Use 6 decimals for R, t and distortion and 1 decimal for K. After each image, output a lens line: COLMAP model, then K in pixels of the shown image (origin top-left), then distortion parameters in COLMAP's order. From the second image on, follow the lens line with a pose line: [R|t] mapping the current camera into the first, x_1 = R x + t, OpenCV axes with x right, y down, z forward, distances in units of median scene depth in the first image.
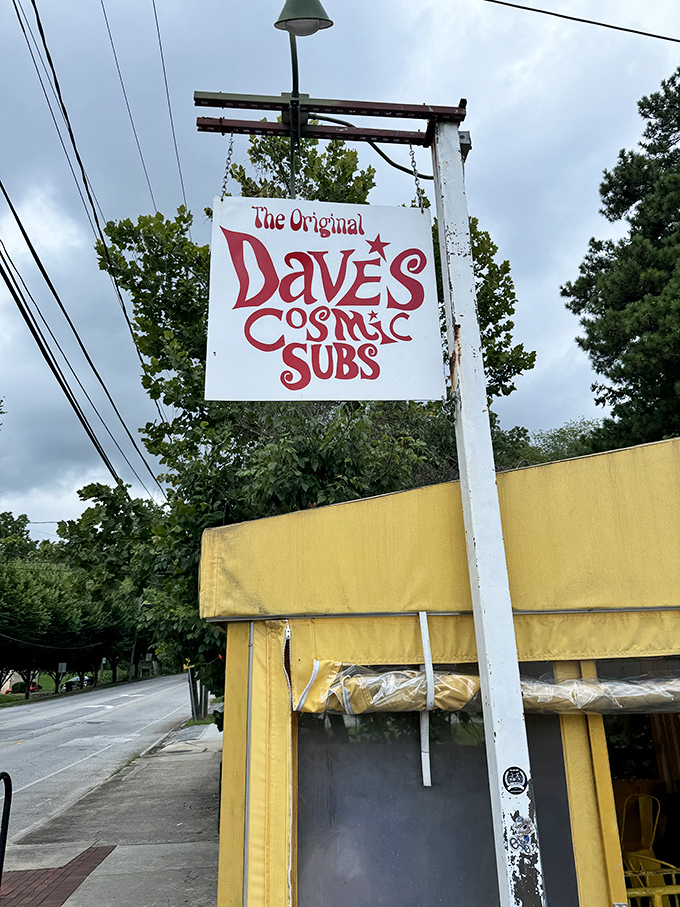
lens RADIAL K [[664.5, 0, 336.0], [0, 664.5, 455.6], [0, 0, 1]] dist [0.163875, 0.008556]
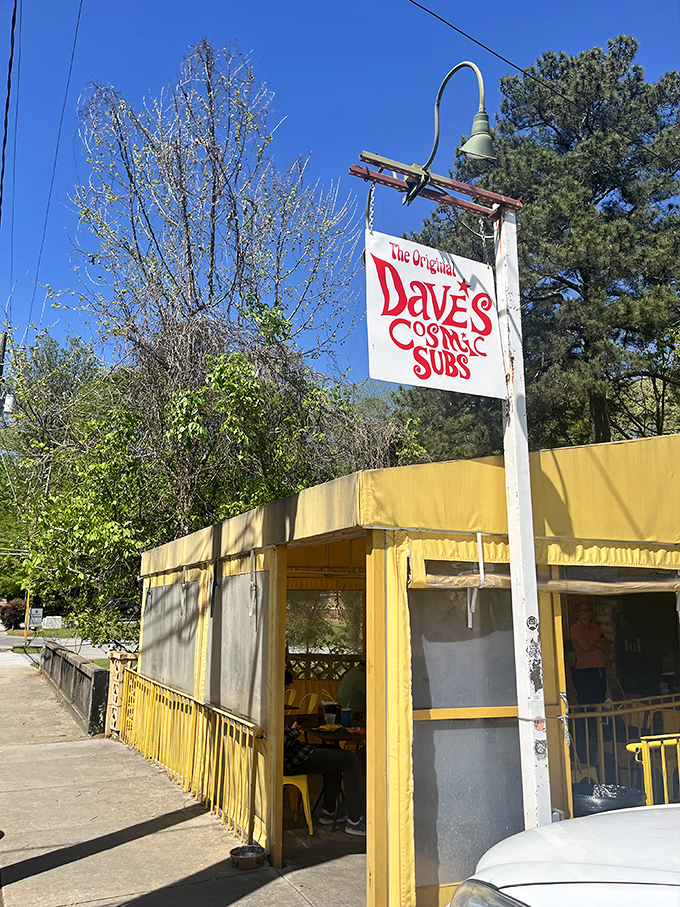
lens RADIAL K [[664.5, 0, 341.7], [0, 664.5, 453.0], [0, 0, 1]] dist [0.163875, 0.008556]
pose [[0.930386, 0.106459, 0.350782, -0.700538], [-0.129208, 0.990727, 0.042023, 0.025179], [-0.343056, -0.084422, 0.935514, -0.340316]]
